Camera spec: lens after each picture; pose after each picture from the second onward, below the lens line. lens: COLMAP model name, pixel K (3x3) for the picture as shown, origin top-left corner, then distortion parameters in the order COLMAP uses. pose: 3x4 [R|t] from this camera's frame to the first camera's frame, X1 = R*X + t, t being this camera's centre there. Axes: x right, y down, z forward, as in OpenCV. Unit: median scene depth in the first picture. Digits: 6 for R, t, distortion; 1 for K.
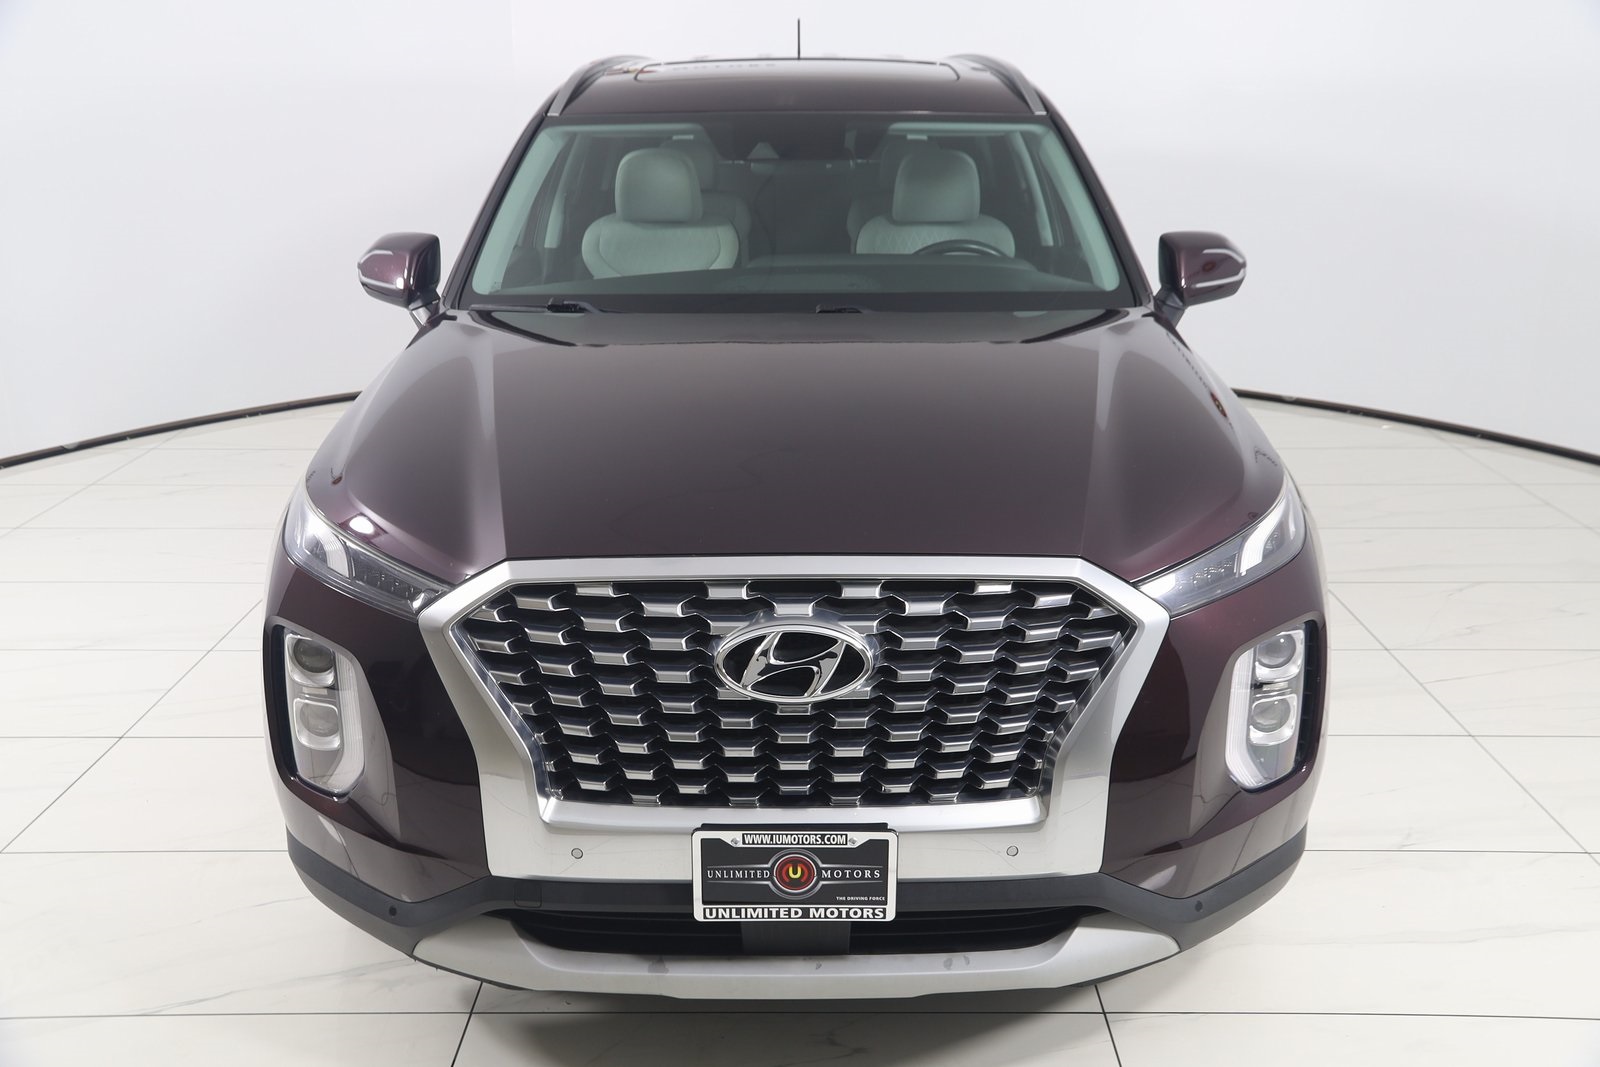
lens RADIAL K [[1525.3, 0, 776.6], [0, 1525.3, 552.1], [0, 0, 1]] dist [-0.005799, 0.000000]
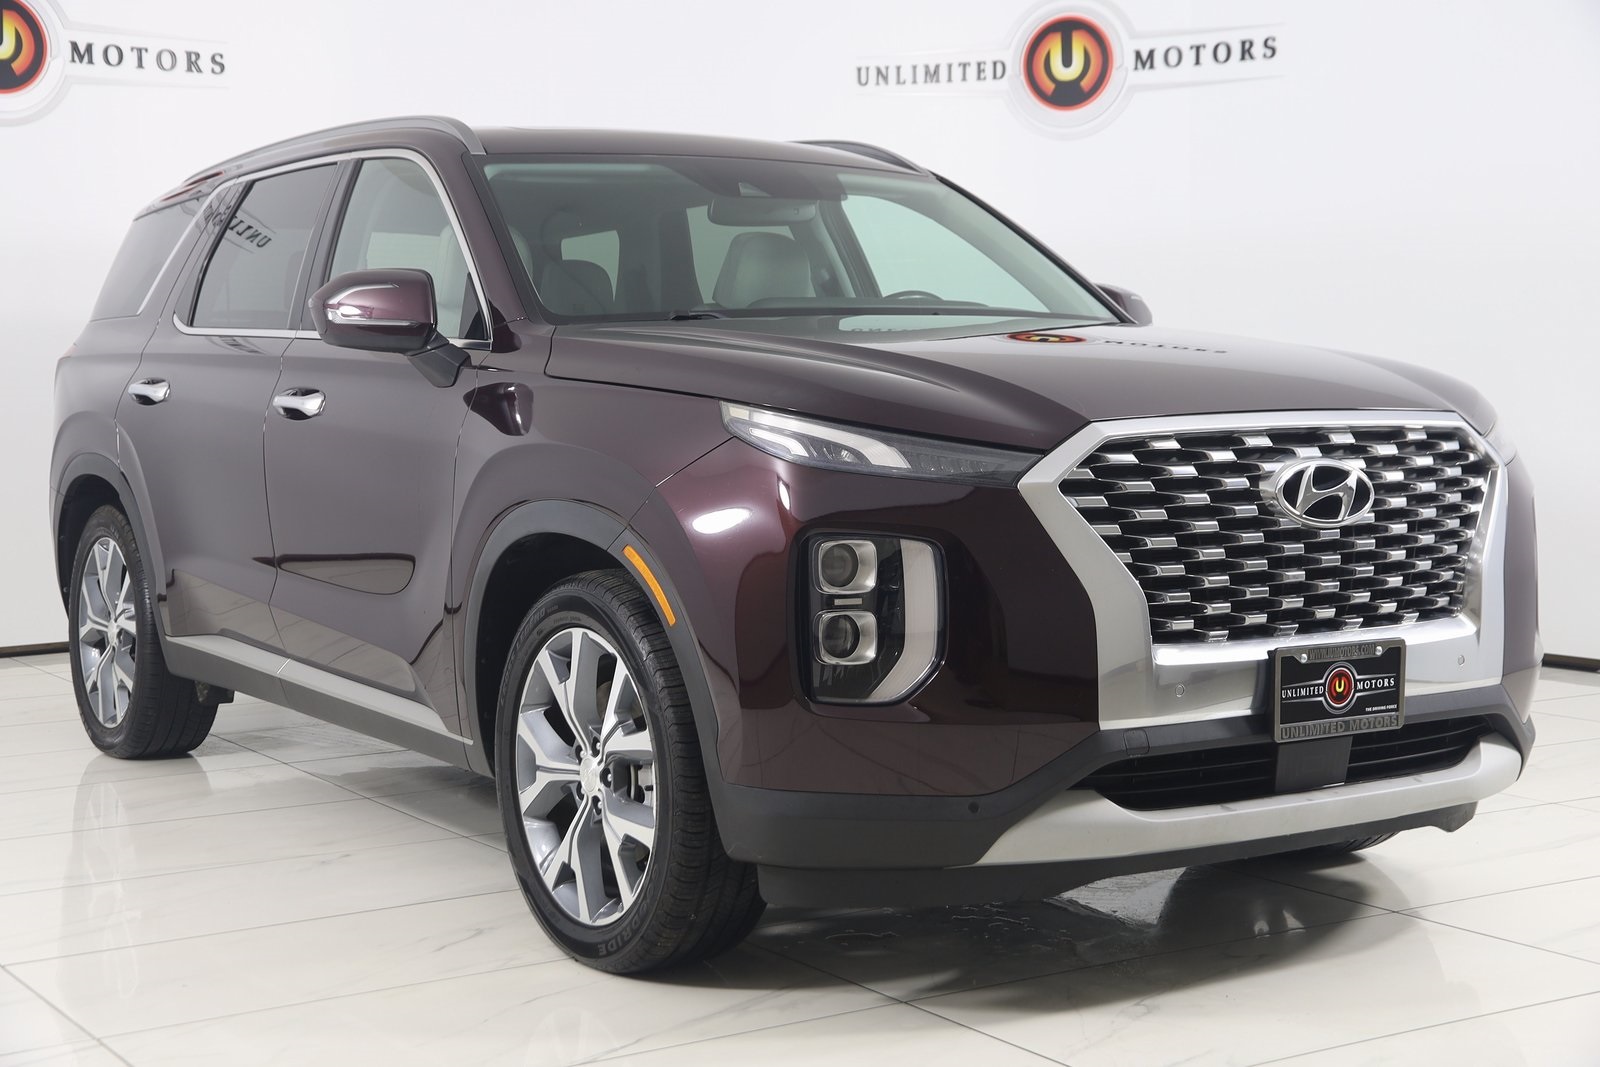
lens RADIAL K [[2354.3, 0, 791.9], [0, 2354.3, 543.0], [0, 0, 1]] dist [0.141522, 0.000000]
pose [[0.833839, -0.042511, 0.550369, -1.276674], [0.177793, 0.964582, -0.194862, 0.376054], [-0.522592, 0.260335, 0.811864, -0.232393]]
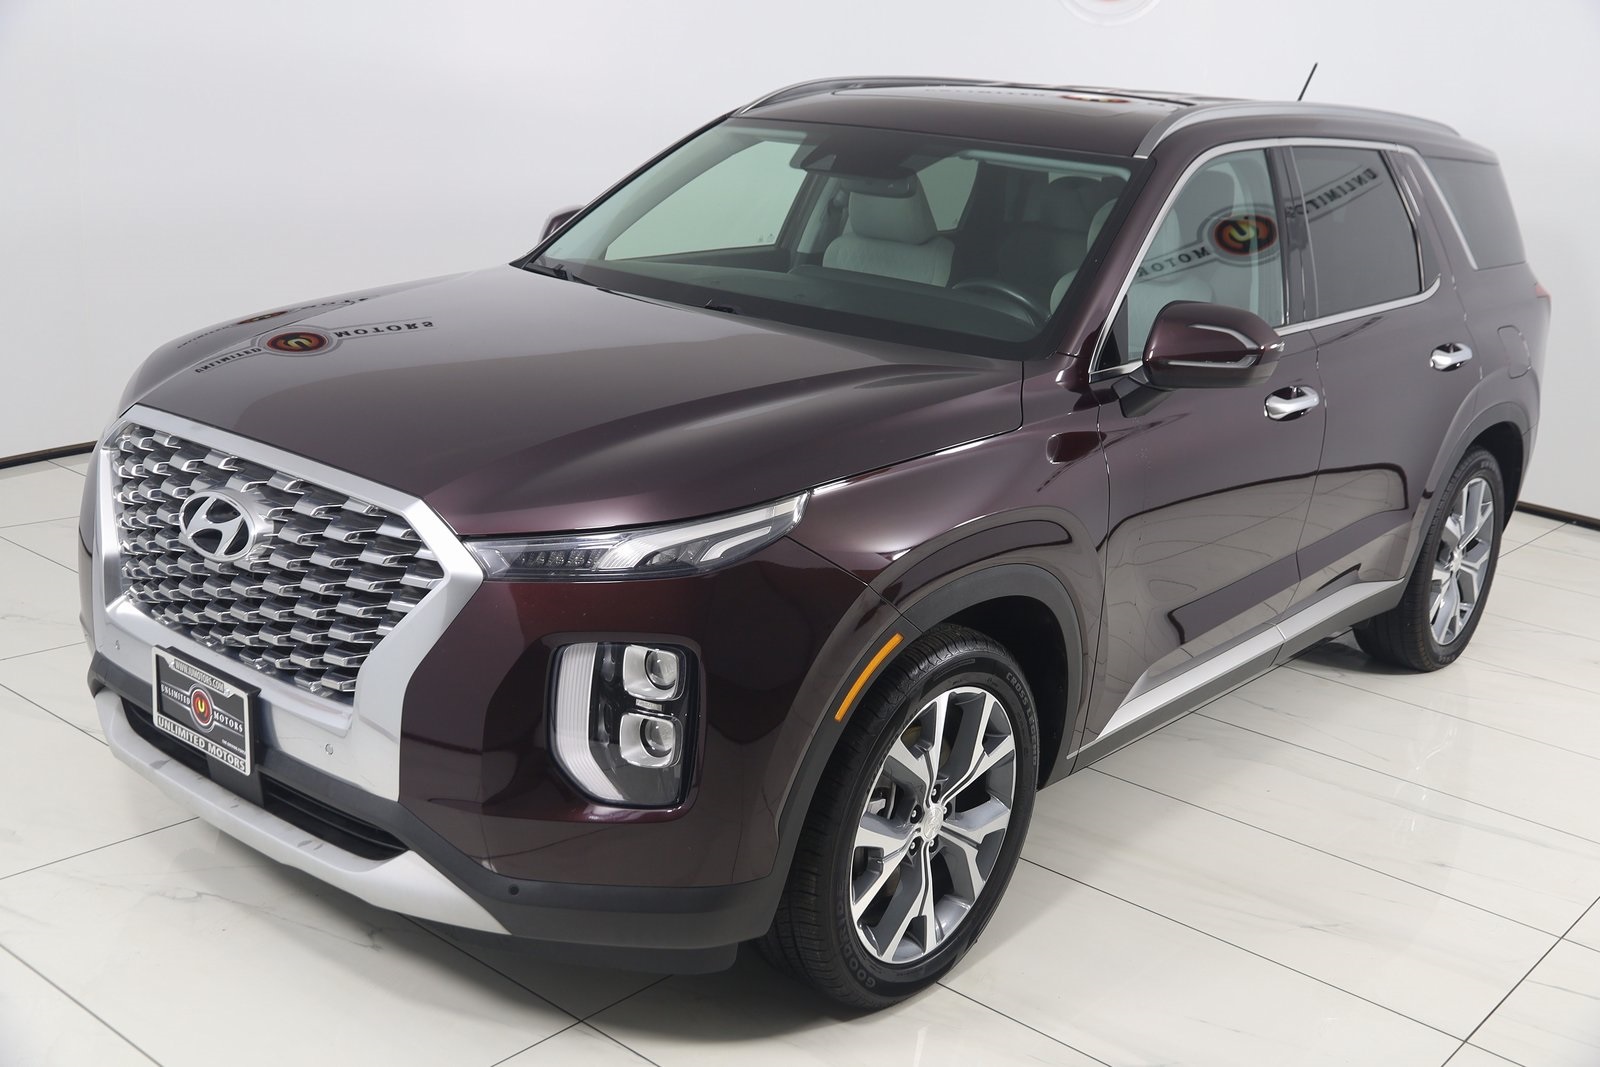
lens RADIAL K [[1666.5, 0, 802.6], [0, 1666.5, 527.4], [0, 0, 1]] dist [0.040764, 0.000000]
pose [[0.765265, 0.227302, -0.602248, 1.106405], [-0.273694, 0.961697, 0.015189, -0.067889], [0.582632, 0.153208, 0.798165, 0.220689]]
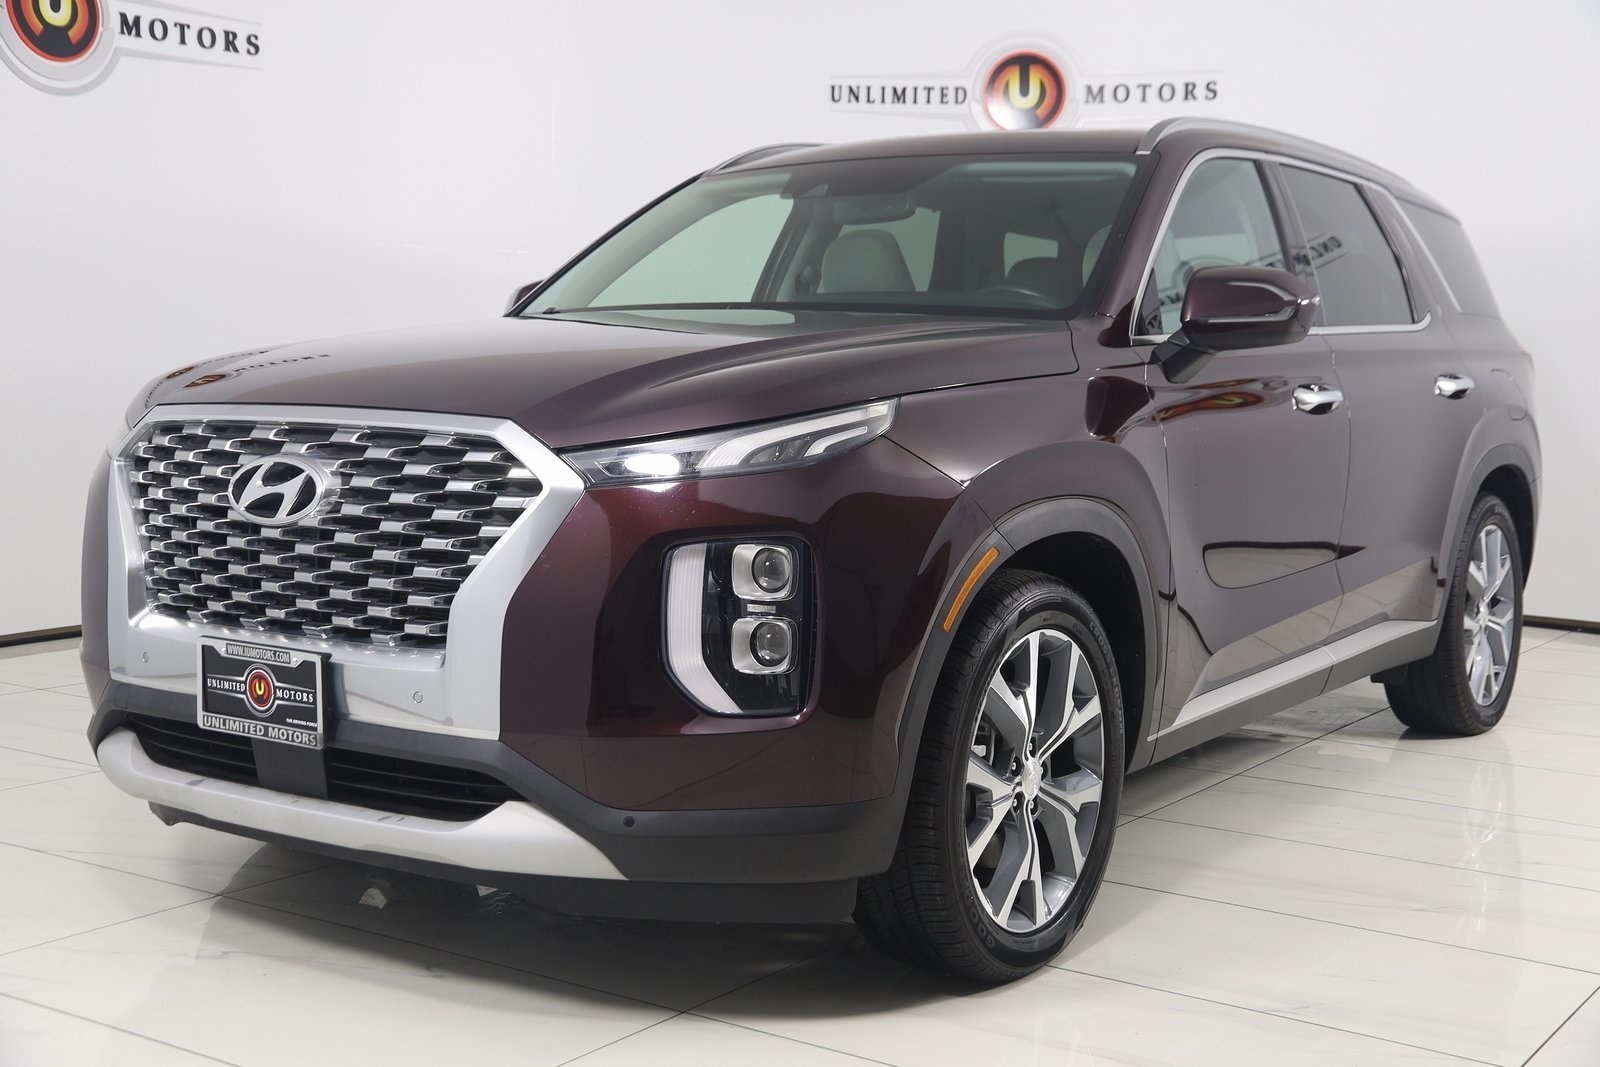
lens RADIAL K [[1928.2, 0, 804.8], [0, 1928.2, 531.4], [0, 0, 1]] dist [0.064344, 0.000000]
pose [[0.823124, 0.066307, -0.563978, 1.106059], [-0.194019, 0.966231, -0.169570, 0.260462], [0.533689, 0.249000, 0.808192, 0.058587]]
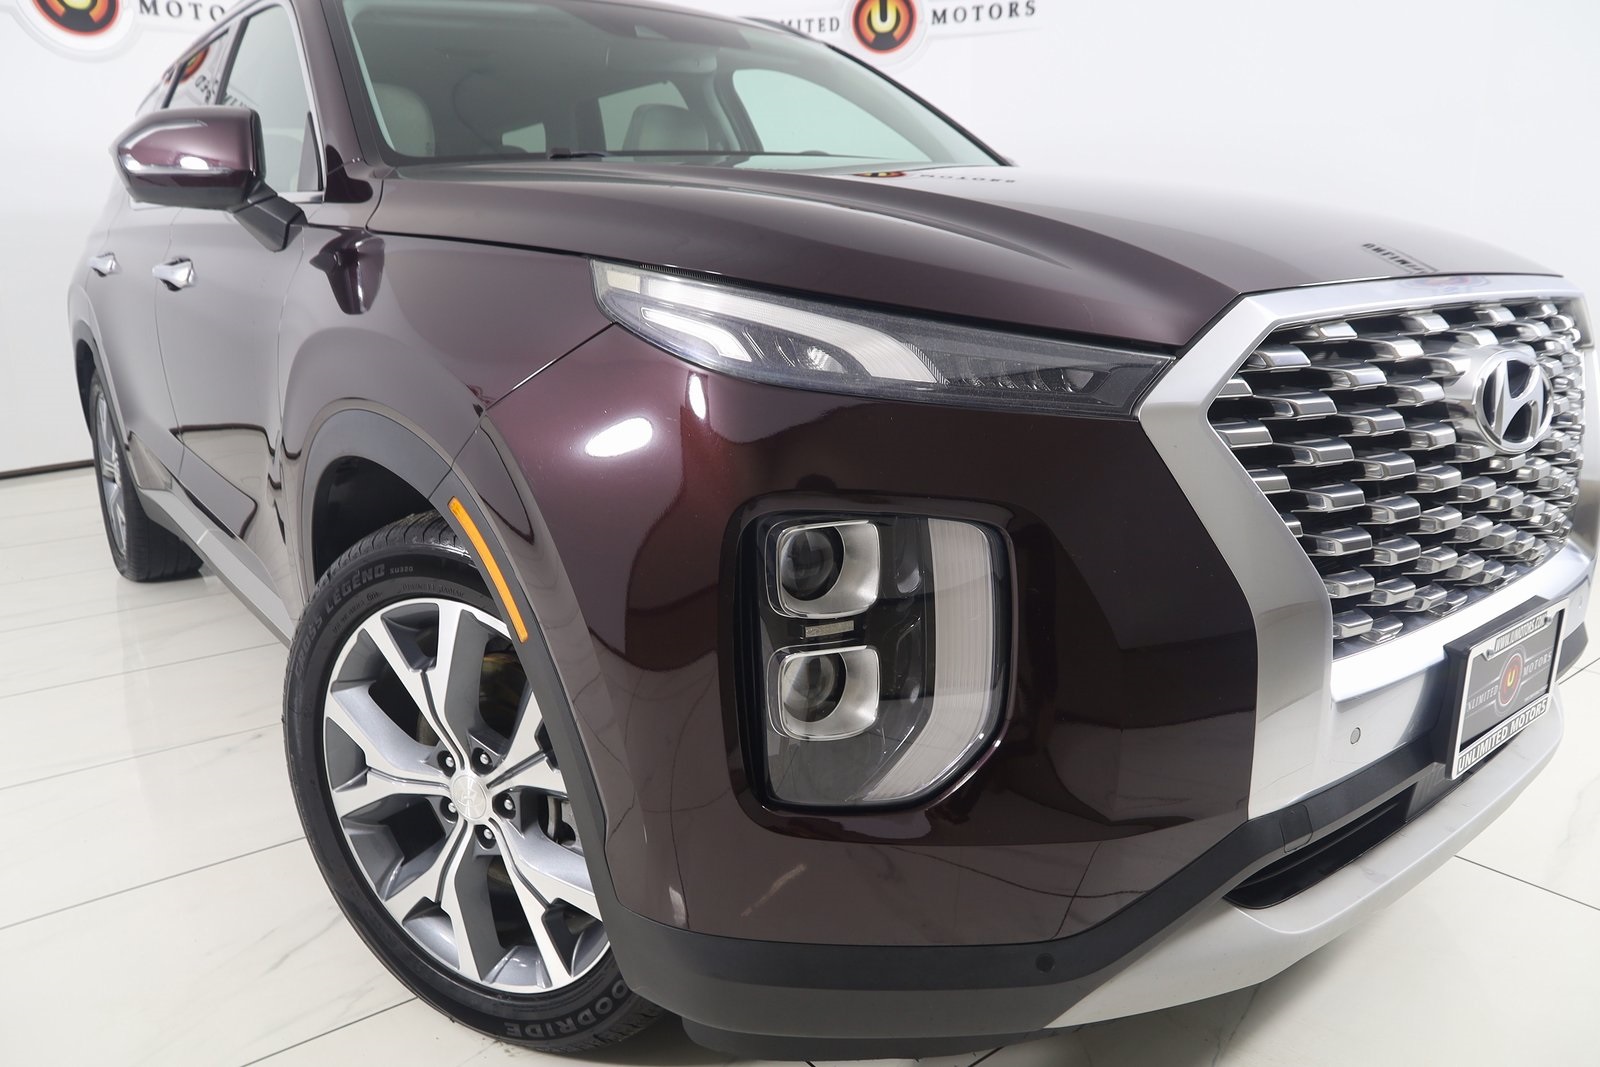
lens RADIAL K [[1121.8, 0, 794.8], [0, 1121.8, 520.9], [0, 0, 1]] dist [-0.039832, 0.005680]
pose [[0.776873, -0.151837, 0.611076, -0.605597], [0.207109, 0.978108, -0.020267, 0.066031], [-0.594621, 0.142304, 0.791313, 0.757694]]
